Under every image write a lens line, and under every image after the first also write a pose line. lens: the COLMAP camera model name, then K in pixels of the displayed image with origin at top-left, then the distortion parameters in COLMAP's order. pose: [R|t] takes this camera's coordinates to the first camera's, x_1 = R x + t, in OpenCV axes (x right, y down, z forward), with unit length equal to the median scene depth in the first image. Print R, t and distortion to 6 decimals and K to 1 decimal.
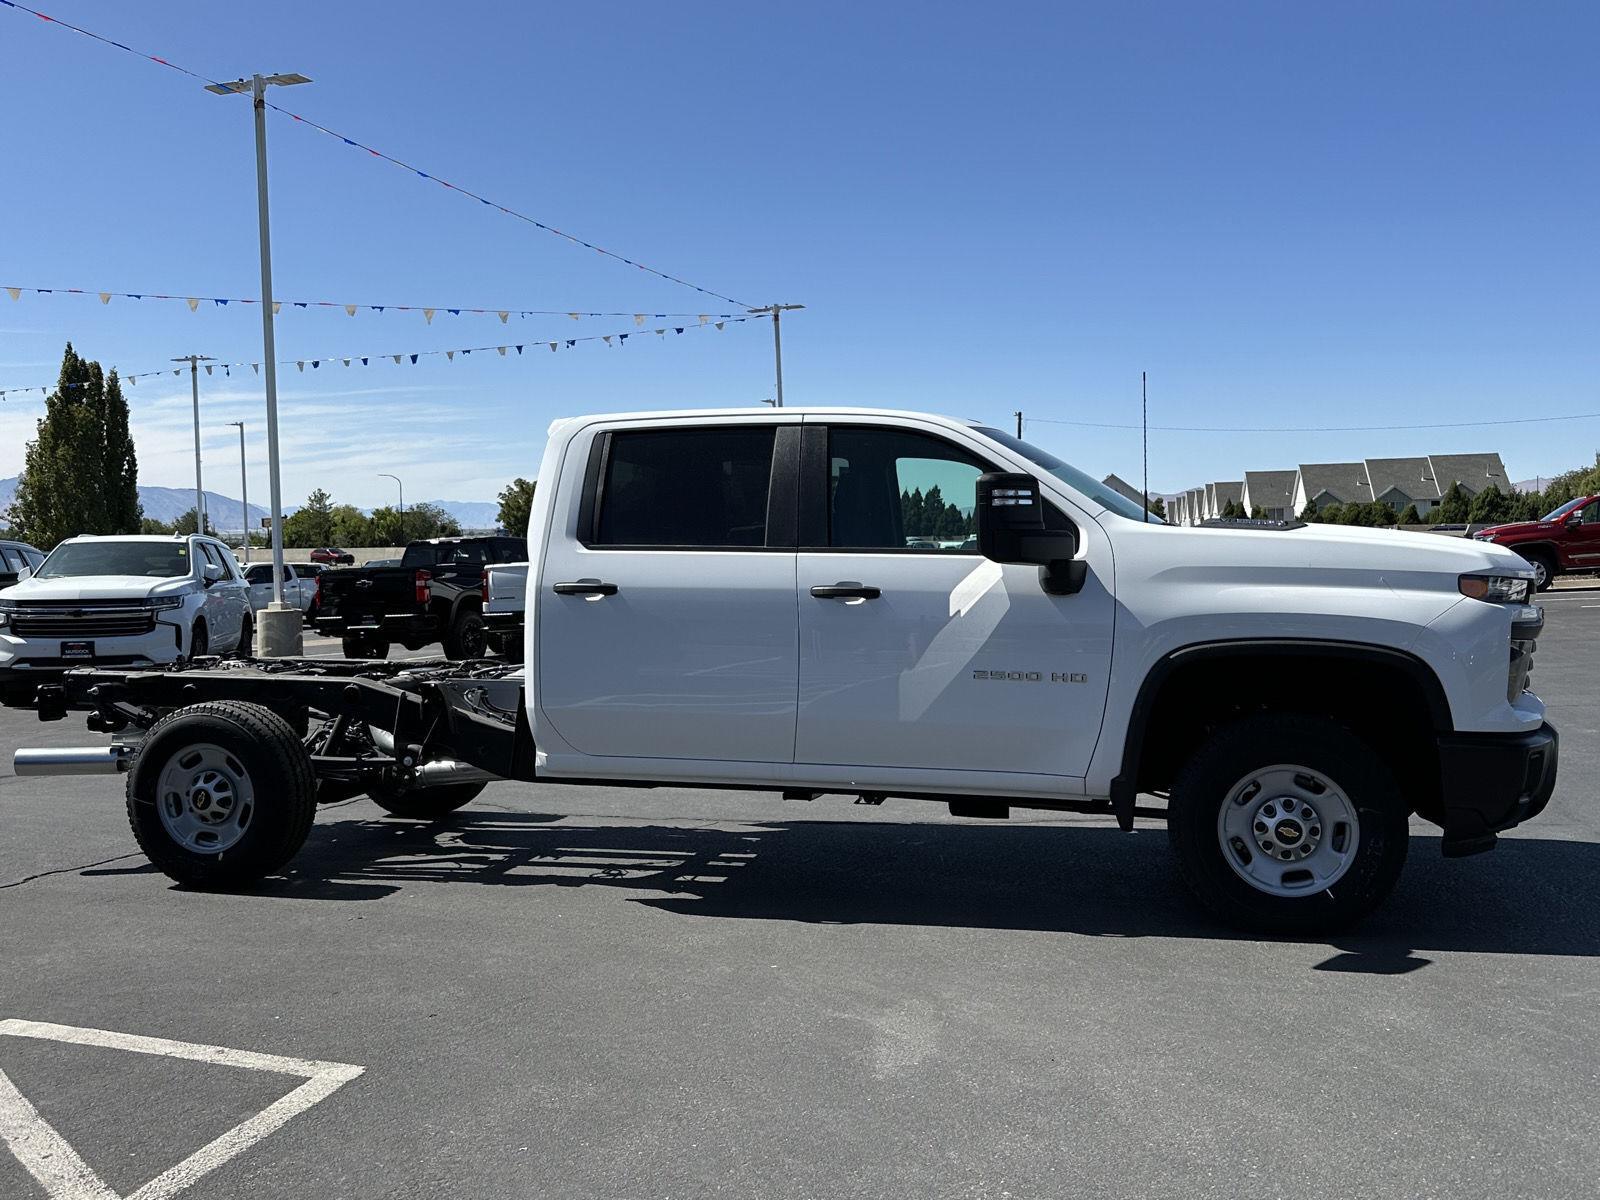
lens RADIAL K [[1409.3, 0, 808.1], [0, 1409.3, 596.6], [0, 0, 1]] dist [0.175228, -0.363716]
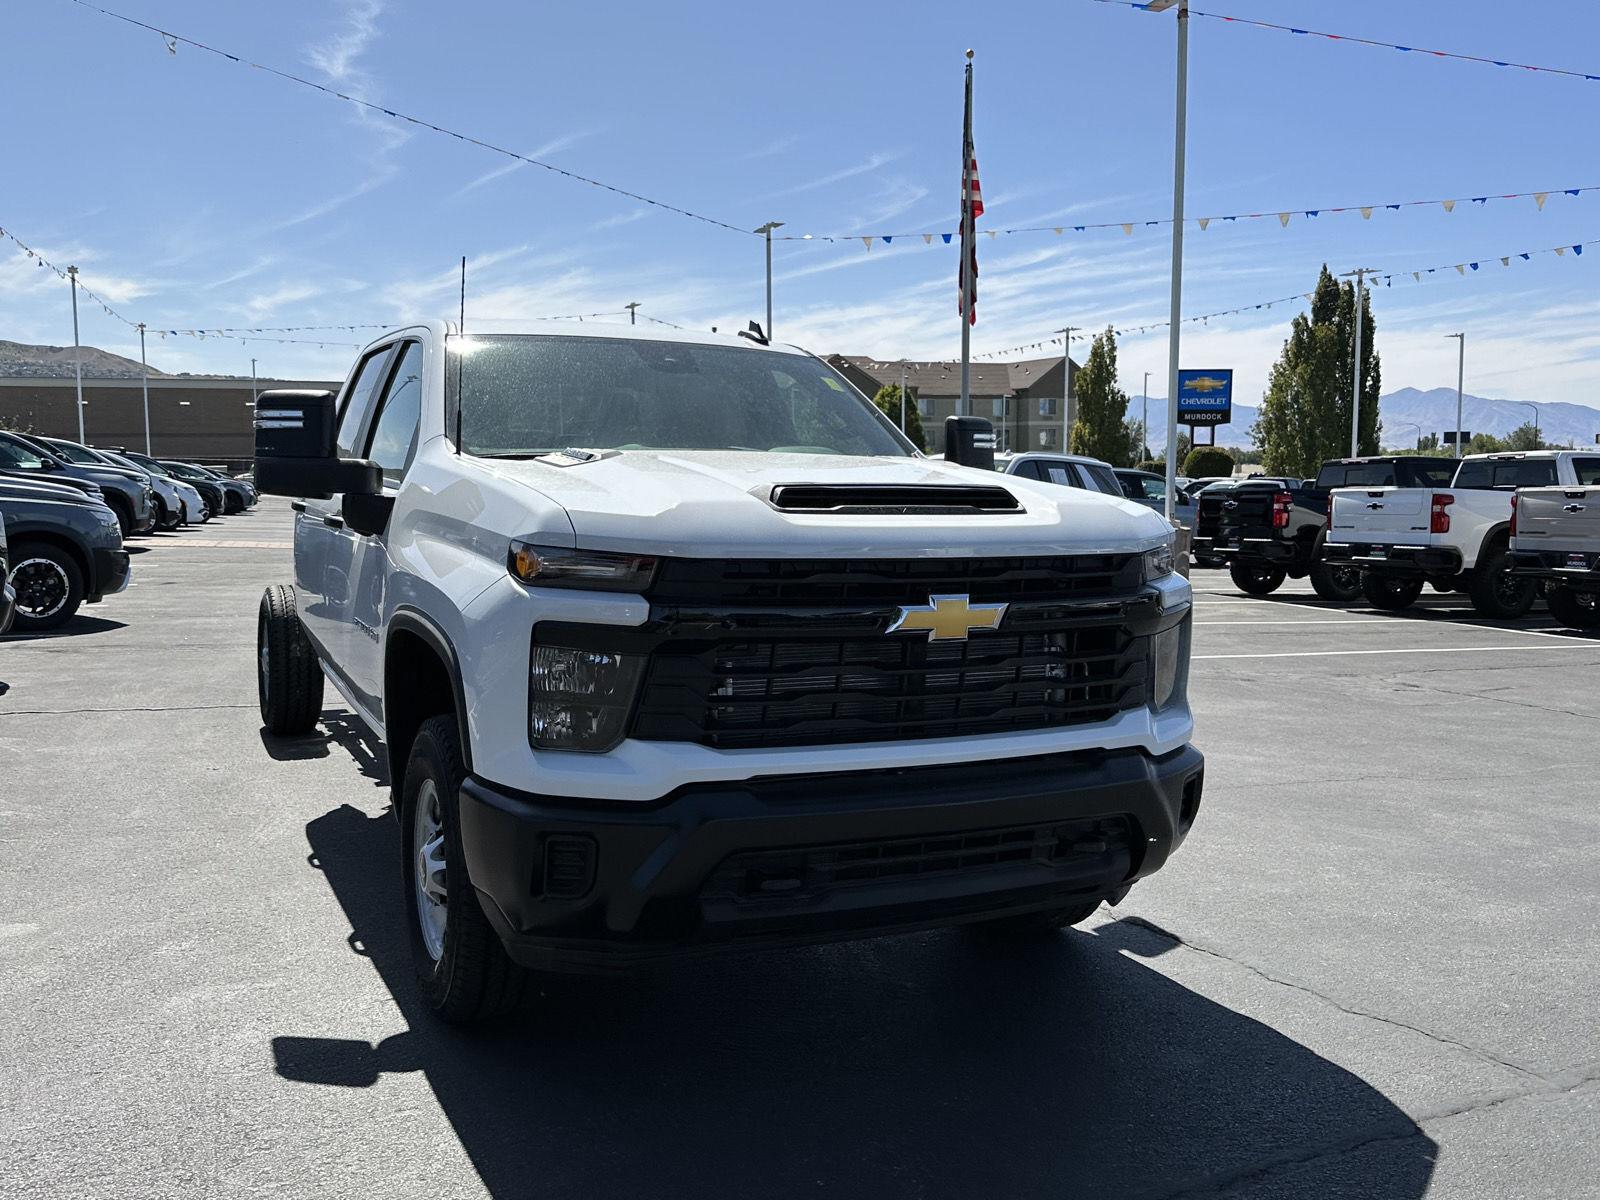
lens RADIAL K [[1409.3, 0, 808.1], [0, 1409.3, 596.6], [0, 0, 1]] dist [0.175228, -0.363716]
pose [[0.631964, 0.092368, -0.769473, 0.114317], [-0.047054, 0.995613, 0.080868, -0.005310], [0.773568, -0.014899, 0.633539, 0.076751]]
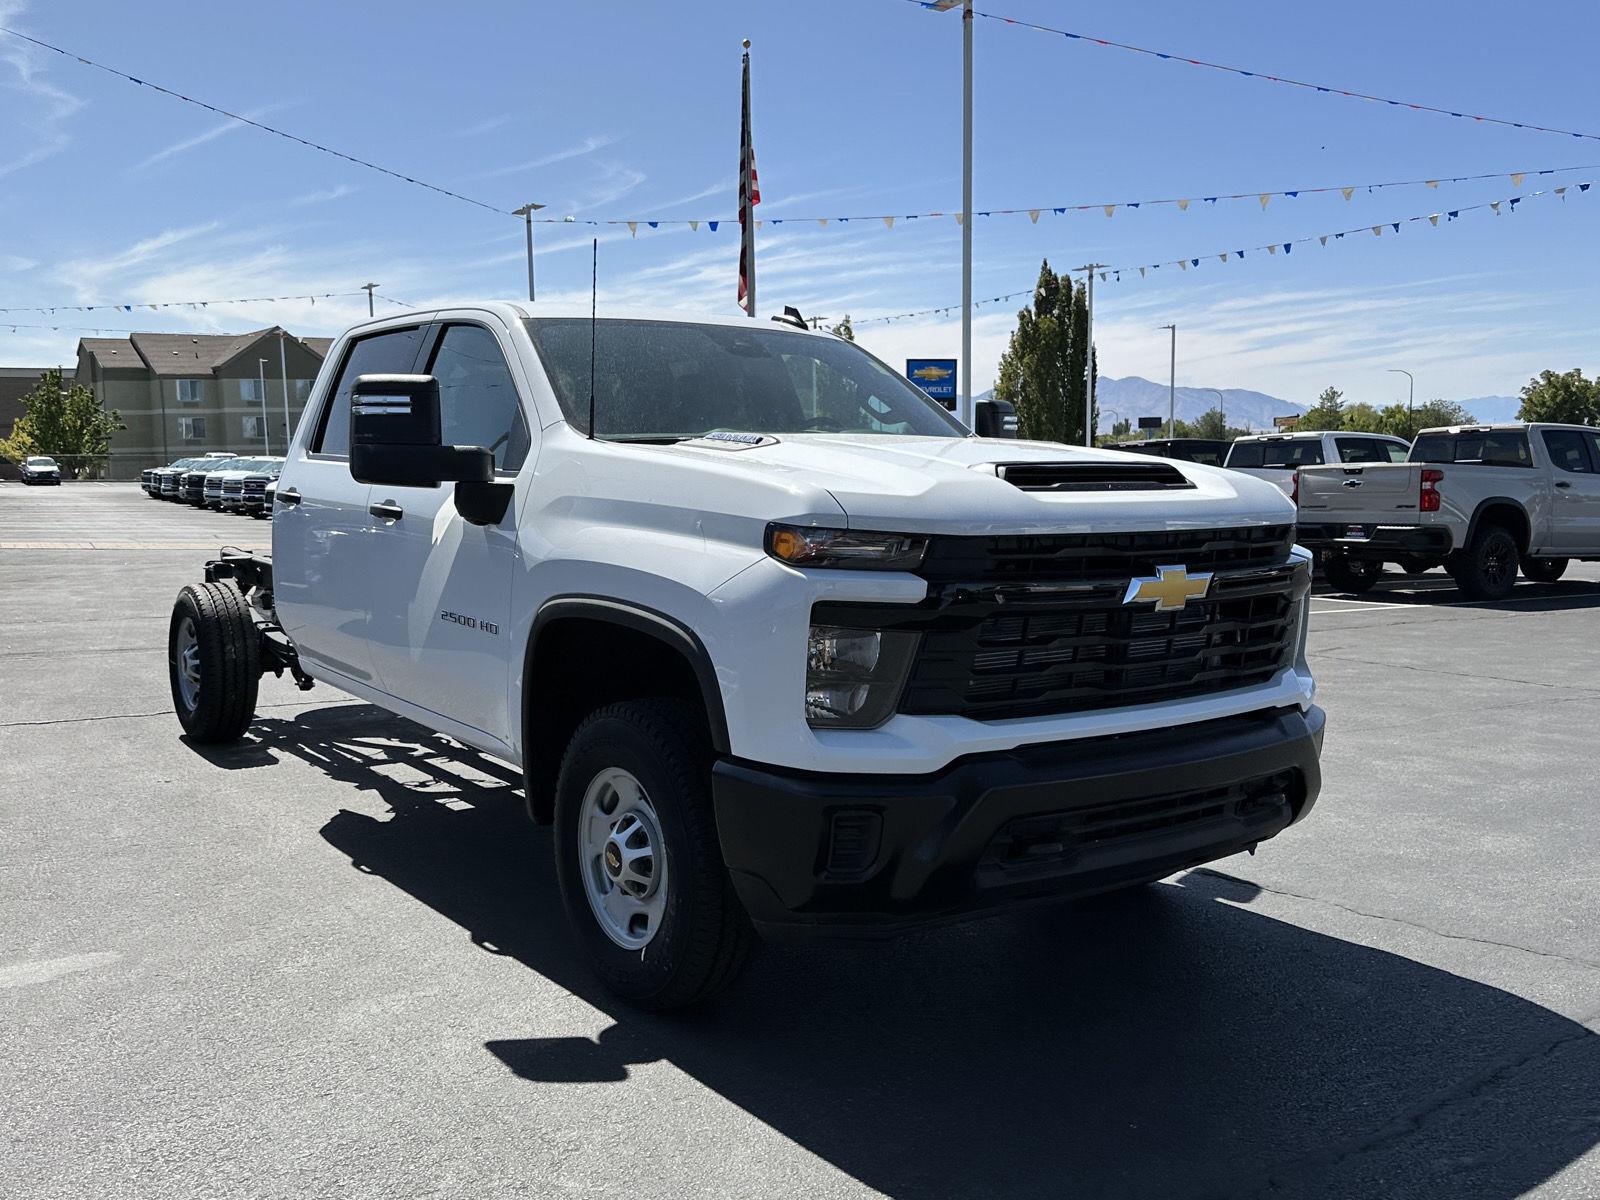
lens RADIAL K [[1406.5, 0, 808.7], [0, 1406.5, 589.0], [0, 0, 1]] dist [0.194469, -0.414316]
pose [[0.767695, 0.074865, -0.636427, 0.096923], [-0.033415, 0.996478, 0.076911, -0.003870], [0.639943, -0.037778, 0.767493, 0.056801]]
